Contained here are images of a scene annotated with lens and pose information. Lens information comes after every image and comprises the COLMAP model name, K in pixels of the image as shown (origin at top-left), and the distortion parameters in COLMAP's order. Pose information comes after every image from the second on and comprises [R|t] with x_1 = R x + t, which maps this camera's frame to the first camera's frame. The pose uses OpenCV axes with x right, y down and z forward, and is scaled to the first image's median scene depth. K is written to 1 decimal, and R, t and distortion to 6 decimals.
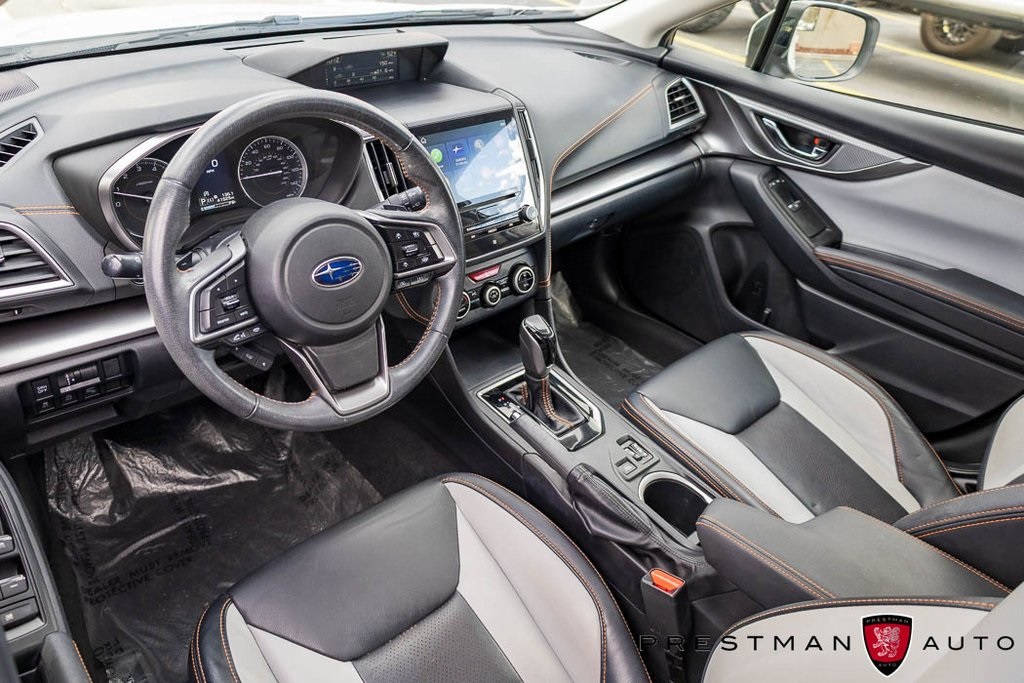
lens RADIAL K [[734.9, 0, 469.6], [0, 734.9, 305.2], [0, 0, 1]] dist [0.001581, -0.000054]
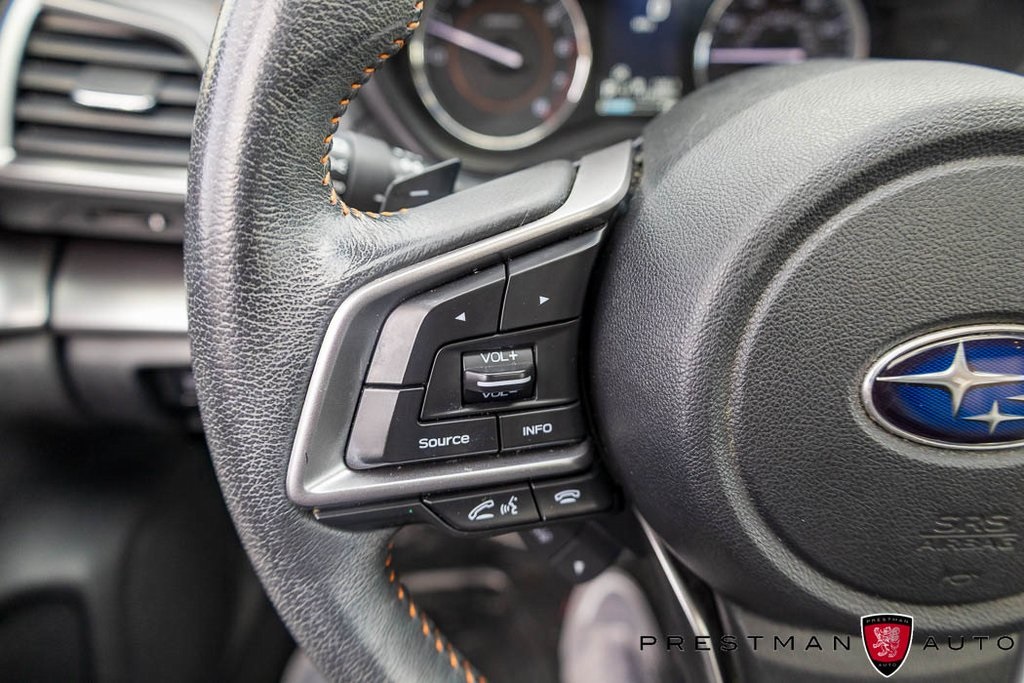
lens RADIAL K [[712.1, 0, 512.0], [0, 712.1, 341.5], [0, 0, 1]] dist [0.000237, -0.000442]
pose [[0.818855, 0.316939, -0.478567, -0.127796], [-0.280097, 0.948368, 0.148810, -0.032567], [0.501021, 0.012192, 0.865349, 0.485530]]
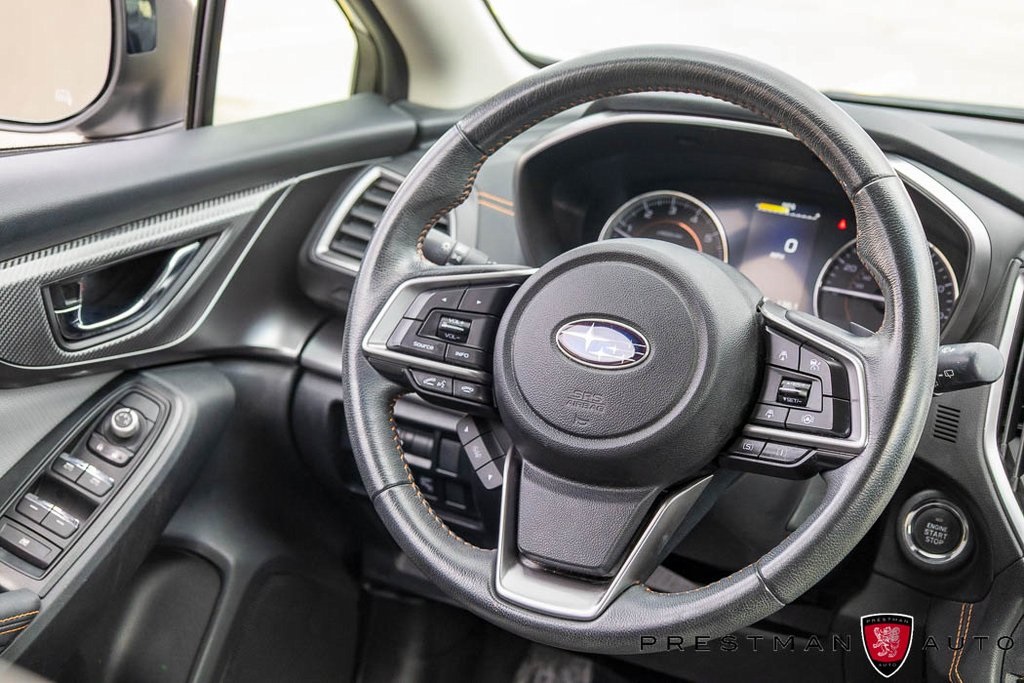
lens RADIAL K [[1755.9, 0, 512.0], [0, 1755.9, 341.5], [0, 0, 1]] dist [0.003488, 0.099955]
pose [[0.410016, 0.211266, -0.887273, 0.616529], [-0.532301, 0.845375, -0.044691, 0.030676], [0.740636, 0.490620, 0.459074, 0.228226]]
